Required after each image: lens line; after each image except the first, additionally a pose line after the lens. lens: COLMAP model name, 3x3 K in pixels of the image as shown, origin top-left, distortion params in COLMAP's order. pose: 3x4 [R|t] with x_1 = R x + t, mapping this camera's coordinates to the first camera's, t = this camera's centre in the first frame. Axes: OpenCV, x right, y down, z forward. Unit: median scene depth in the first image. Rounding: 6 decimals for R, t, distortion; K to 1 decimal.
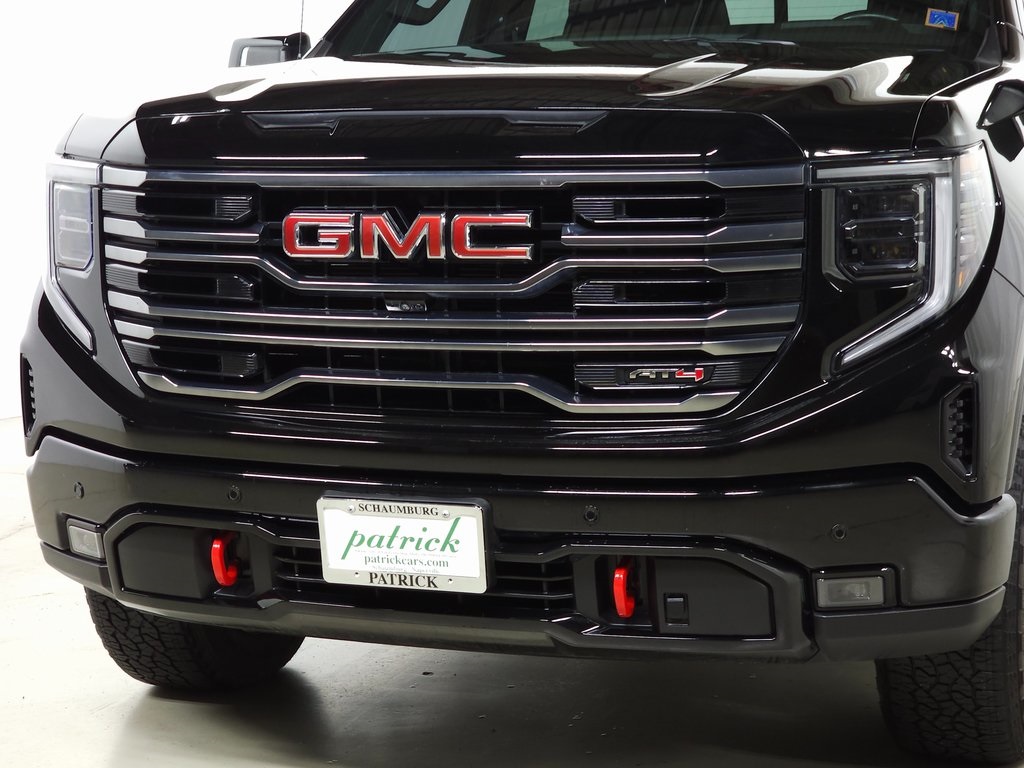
lens RADIAL K [[2152.1, 0, 512.9], [0, 2152.1, 374.0], [0, 0, 1]] dist [-0.191666, 0.000000]
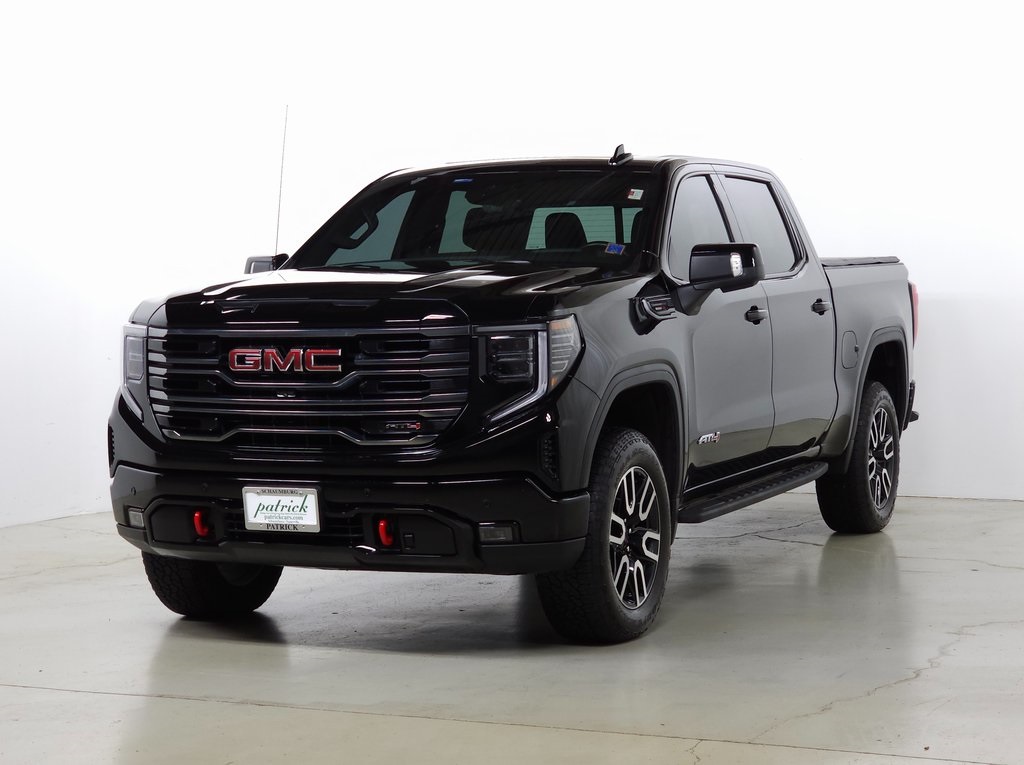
lens RADIAL K [[2152.1, 0, 516.1], [0, 2152.1, 391.1], [0, 0, 1]] dist [-0.191666, 0.000000]
pose [[0.997160, 0.004713, -0.075166, 0.324697], [-0.010619, 0.996868, -0.078362, 0.124380], [0.074561, 0.078938, 0.994087, -1.032169]]
